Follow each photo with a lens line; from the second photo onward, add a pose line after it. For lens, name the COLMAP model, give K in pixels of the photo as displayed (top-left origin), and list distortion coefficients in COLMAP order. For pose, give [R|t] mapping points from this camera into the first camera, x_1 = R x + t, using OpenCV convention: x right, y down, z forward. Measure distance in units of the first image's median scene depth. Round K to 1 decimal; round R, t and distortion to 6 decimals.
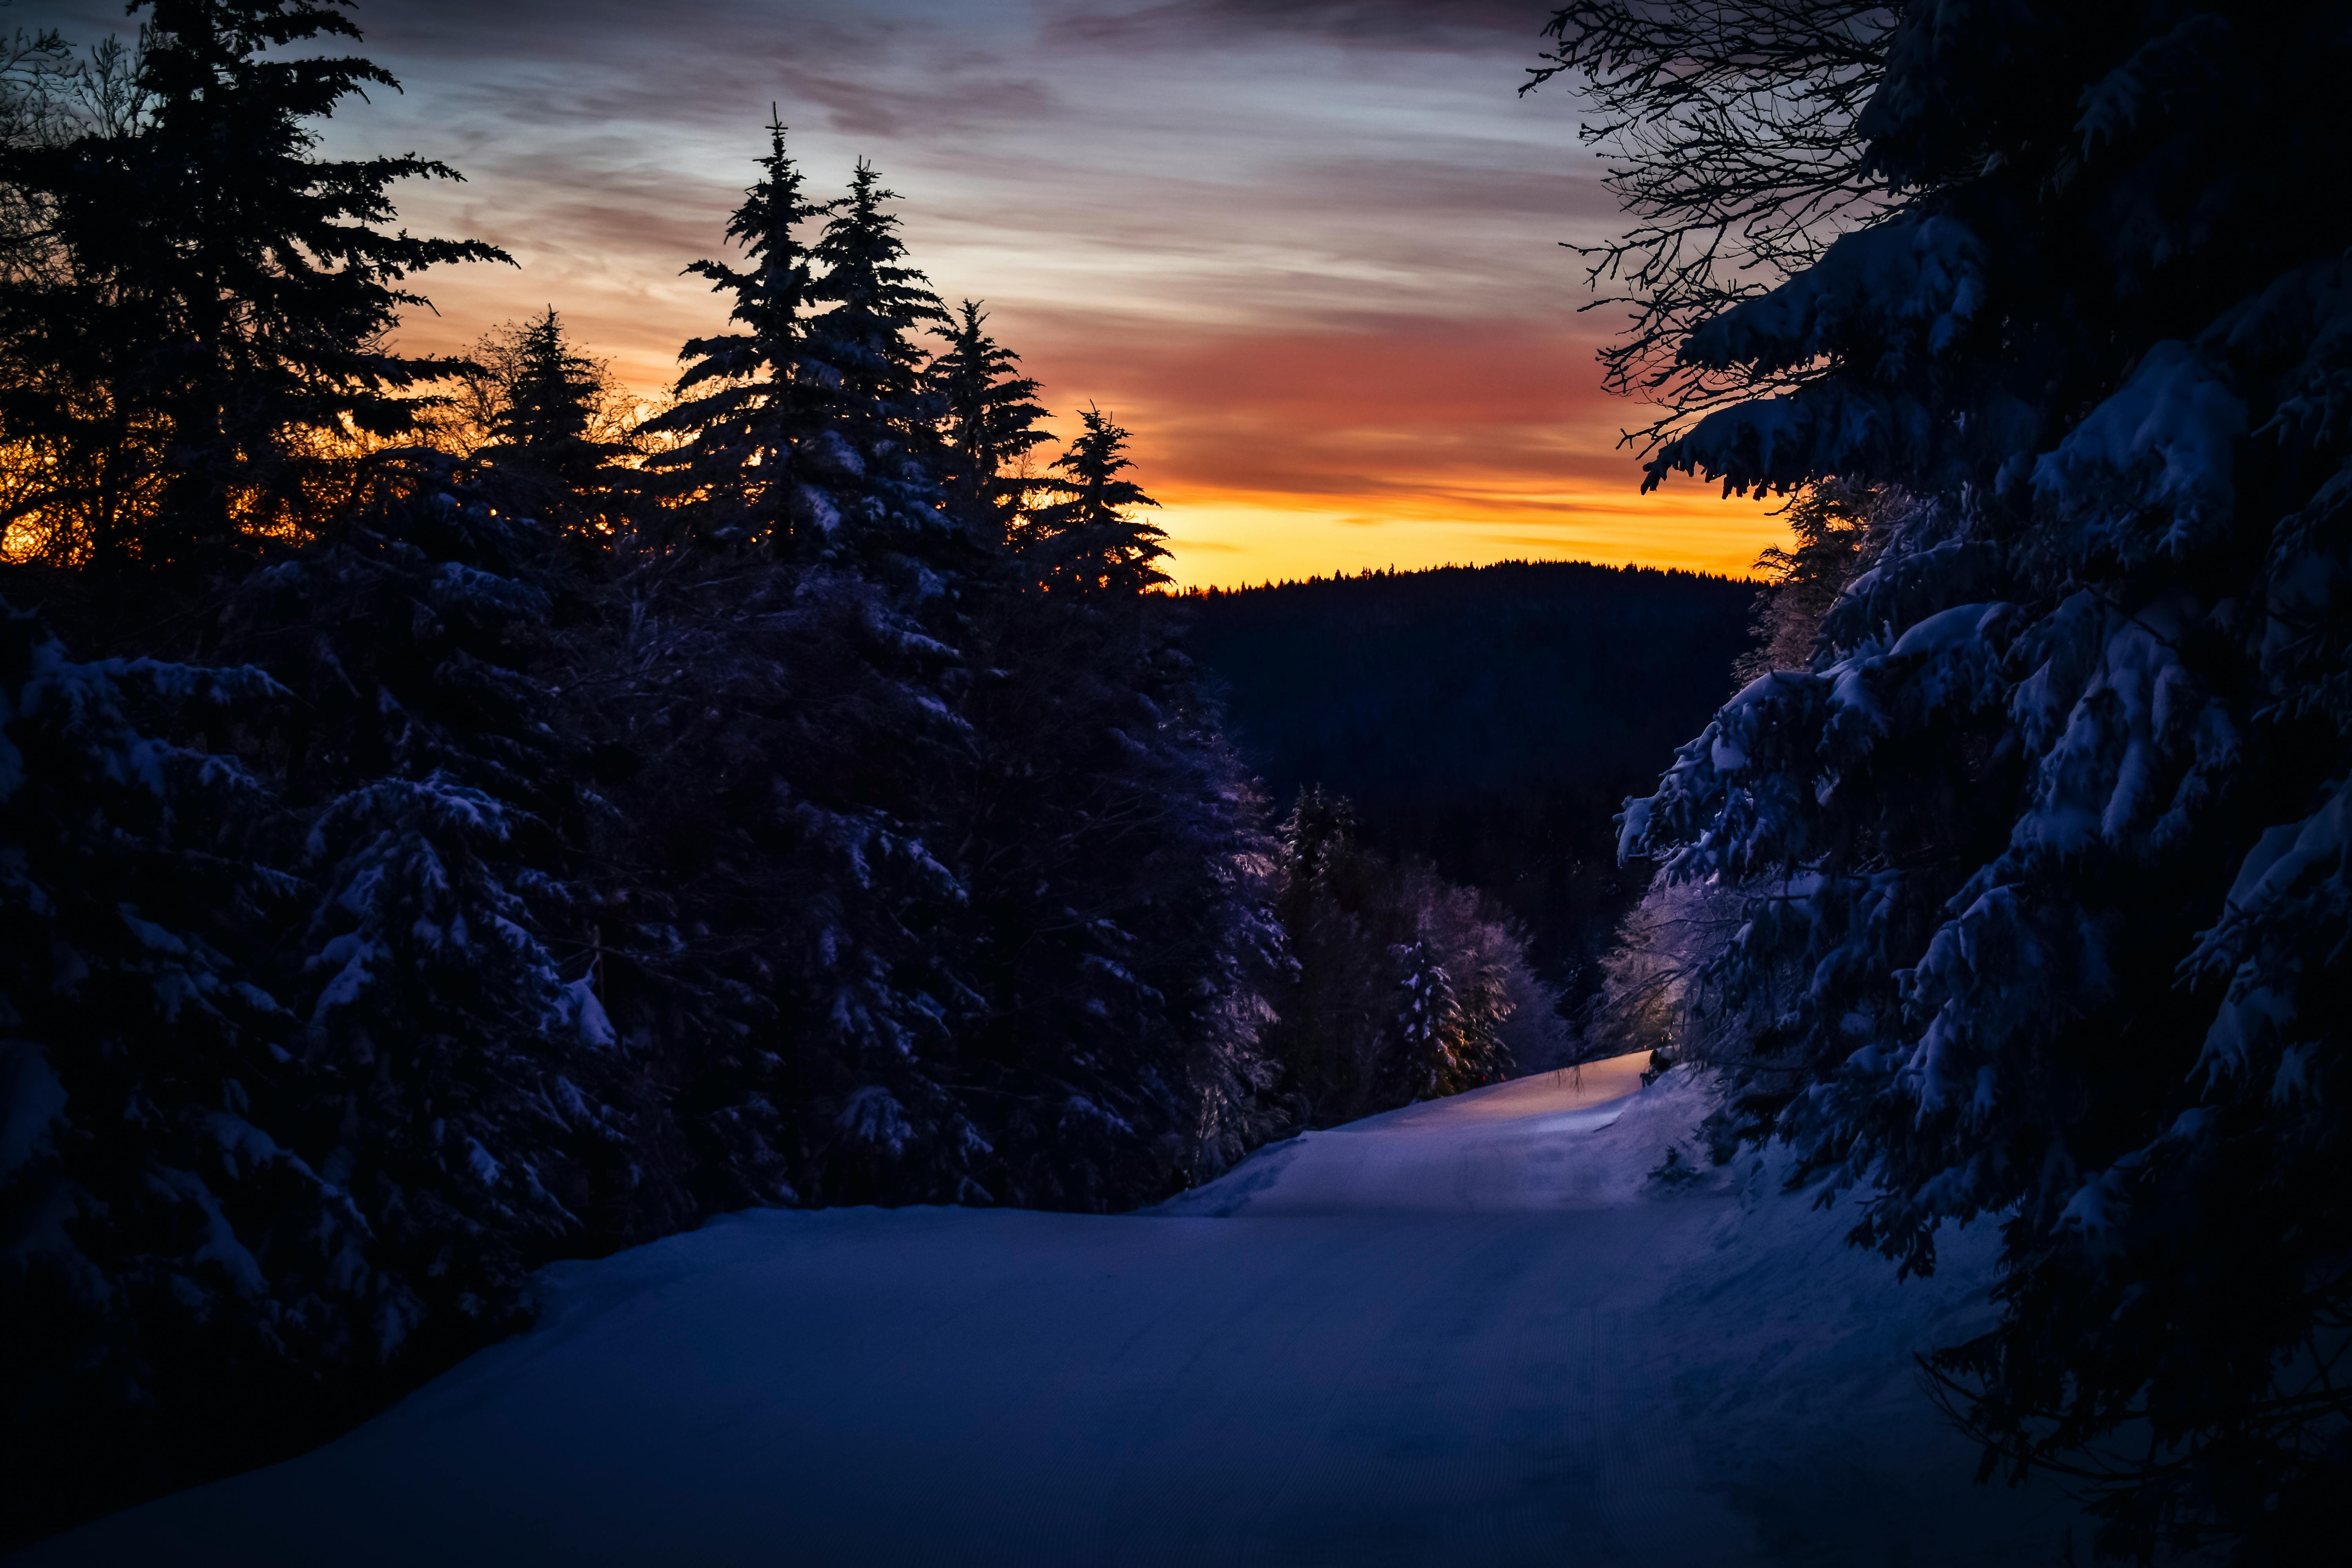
lens RADIAL K [[3979.1, 0, 1176.6], [0, 3979.1, 784.1], [0, 0, 1]] dist [-0.025482, 0.000000]
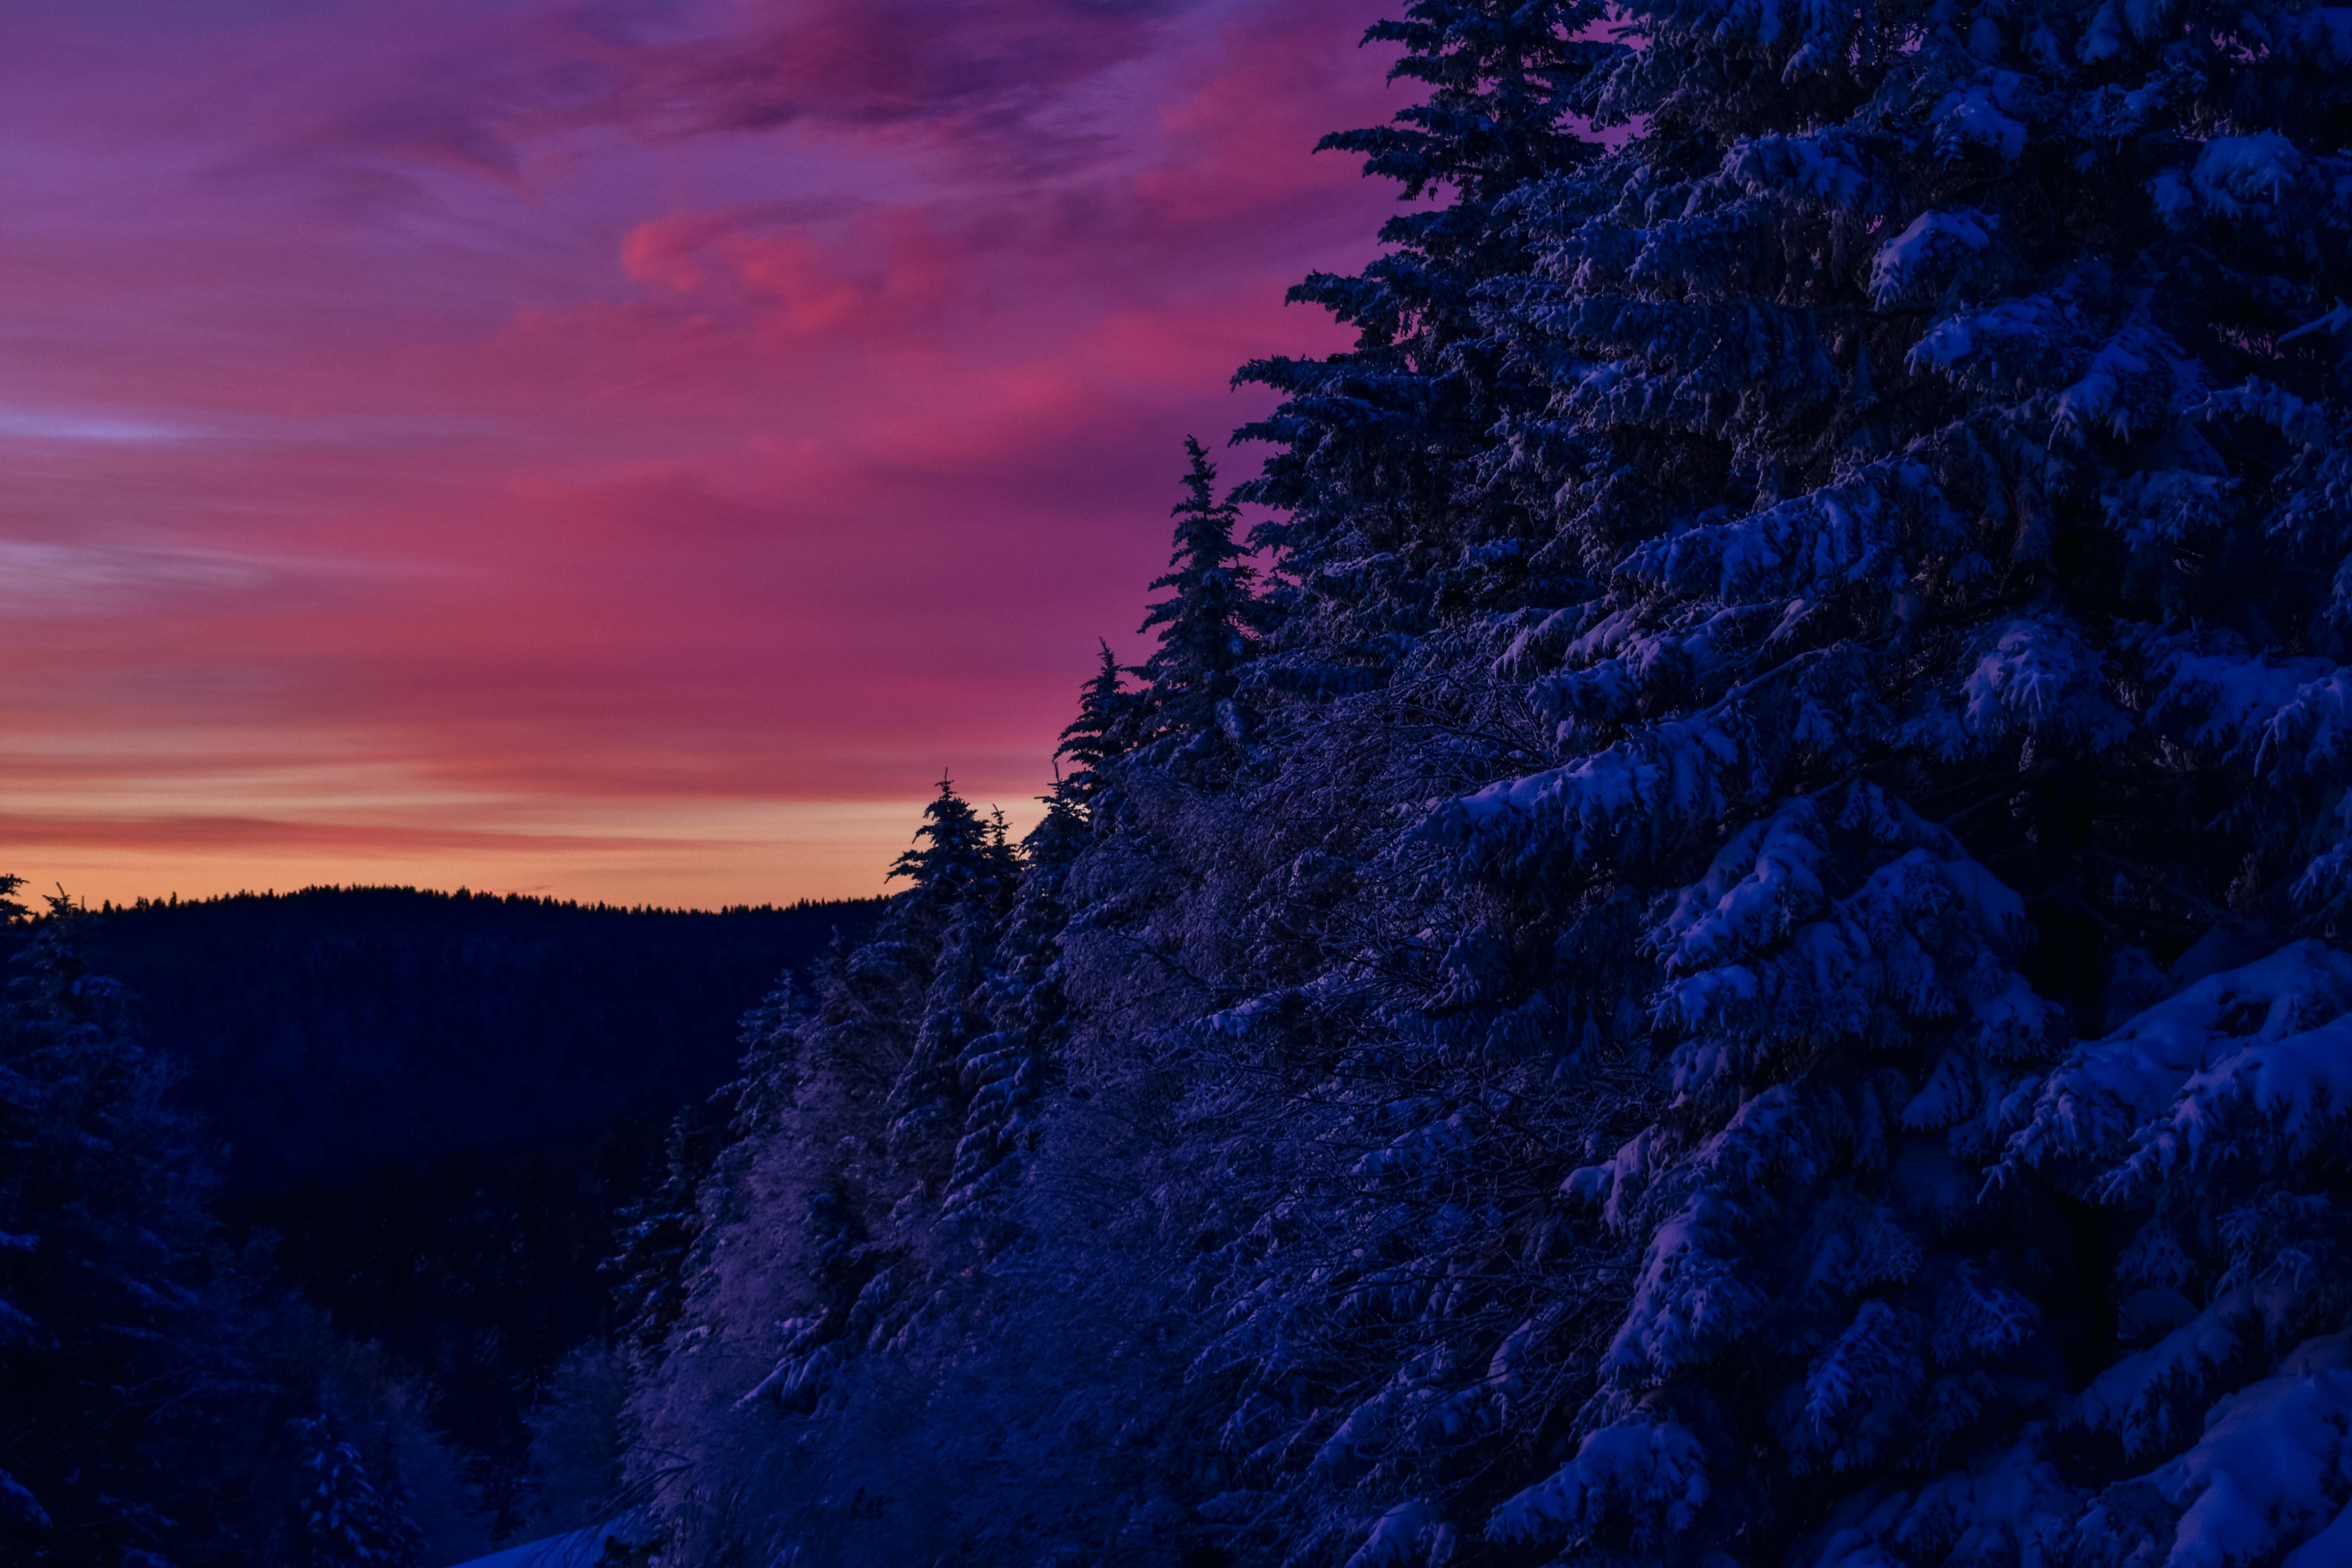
lens RADIAL K [[4725.5, 0, 1175.7], [0, 4725.5, 784.2], [0, 0, 1]] dist [-0.017011, 0.000000]
pose [[0.964770, -0.005988, 0.263025, -0.059883], [0.025662, 0.997116, -0.071425, -0.038197], [-0.261839, 0.075659, 0.962141, -0.079086]]
